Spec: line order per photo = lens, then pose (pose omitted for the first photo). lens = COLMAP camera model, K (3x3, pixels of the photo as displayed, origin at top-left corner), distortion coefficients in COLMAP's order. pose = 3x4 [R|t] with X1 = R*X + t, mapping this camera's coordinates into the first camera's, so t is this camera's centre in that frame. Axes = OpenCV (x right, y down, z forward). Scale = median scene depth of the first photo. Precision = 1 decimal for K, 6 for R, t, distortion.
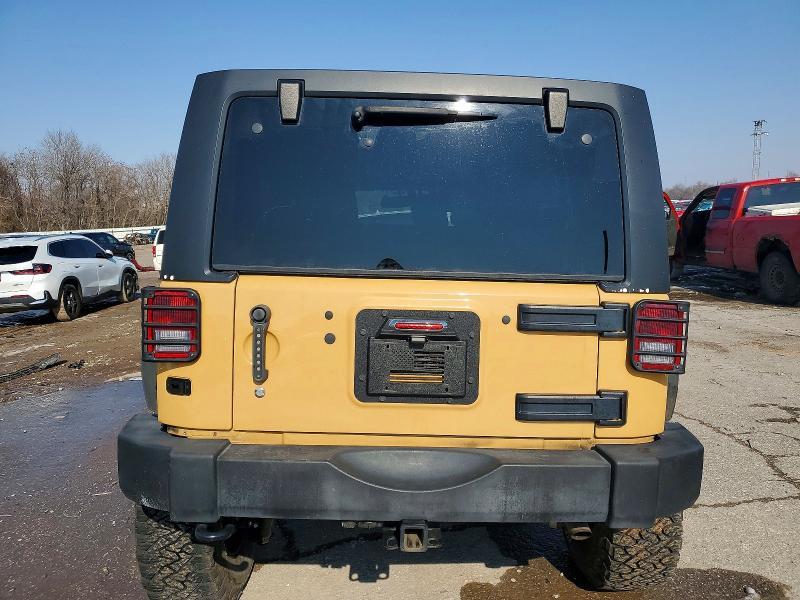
lens RADIAL K [[625.7, 0, 397.9], [0, 625.7, 301.2], [0, 0, 1]] dist [0.010895, 0.006625]
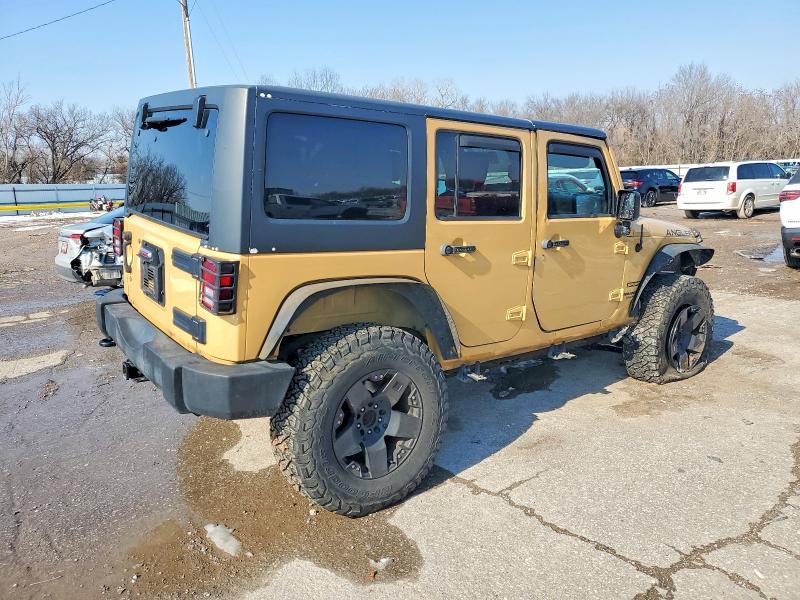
lens RADIAL K [[625.7, 0, 395.6], [0, 625.7, 298.5], [0, 0, 1]] dist [0.010895, 0.006625]
pose [[0.558380, 0.173454, -0.811250, 0.157627], [-0.089323, 0.984783, 0.149076, -0.013374], [0.824763, -0.010778, 0.565376, 0.053035]]
